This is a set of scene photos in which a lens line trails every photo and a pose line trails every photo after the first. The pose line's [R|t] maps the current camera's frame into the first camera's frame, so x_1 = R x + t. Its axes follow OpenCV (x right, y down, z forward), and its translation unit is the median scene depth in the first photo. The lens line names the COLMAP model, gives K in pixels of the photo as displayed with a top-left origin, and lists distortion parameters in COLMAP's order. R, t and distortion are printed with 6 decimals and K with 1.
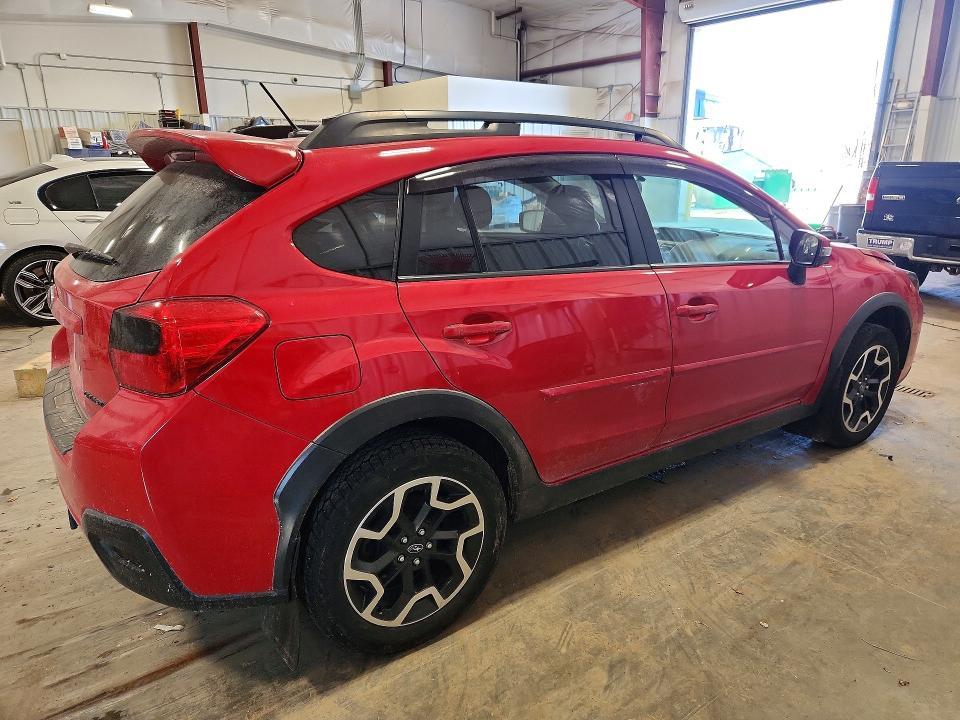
lens RADIAL K [[655.5, 0, 487.9], [0, 655.5, 361.3], [0, 0, 1]] dist [0.005287, 0.000707]
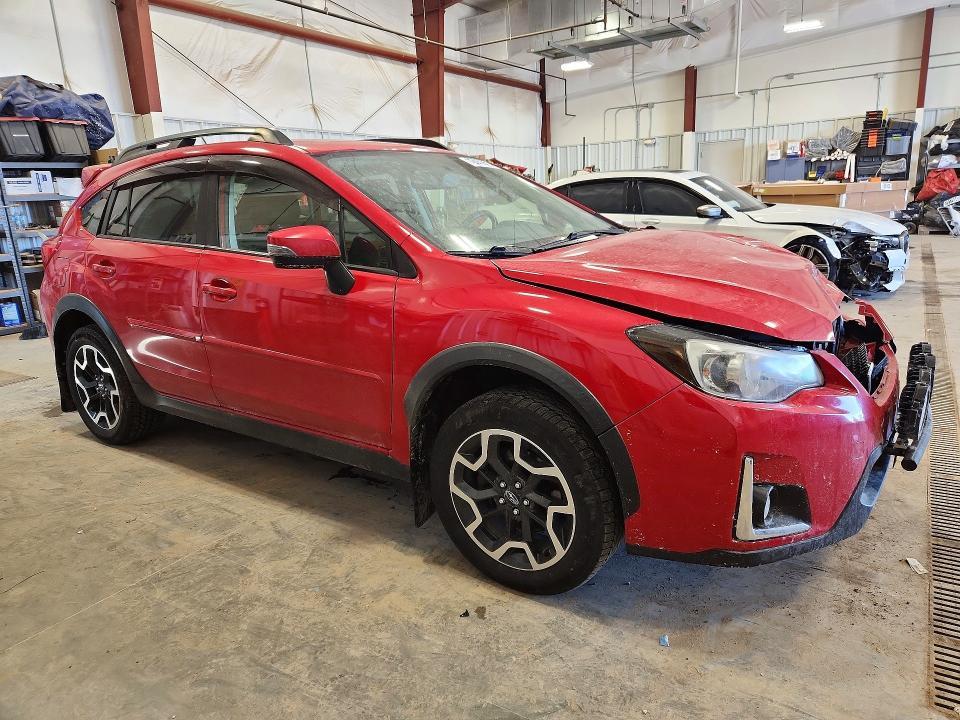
lens RADIAL K [[655.5, 0, 487.9], [0, 655.5, 361.3], [0, 0, 1]] dist [0.005287, 0.000707]
pose [[0.343113, 0.213669, -0.914669, 1.317071], [-0.226016, 0.963953, 0.140398, -0.191255], [0.911696, 0.158558, 0.379037, 0.889261]]
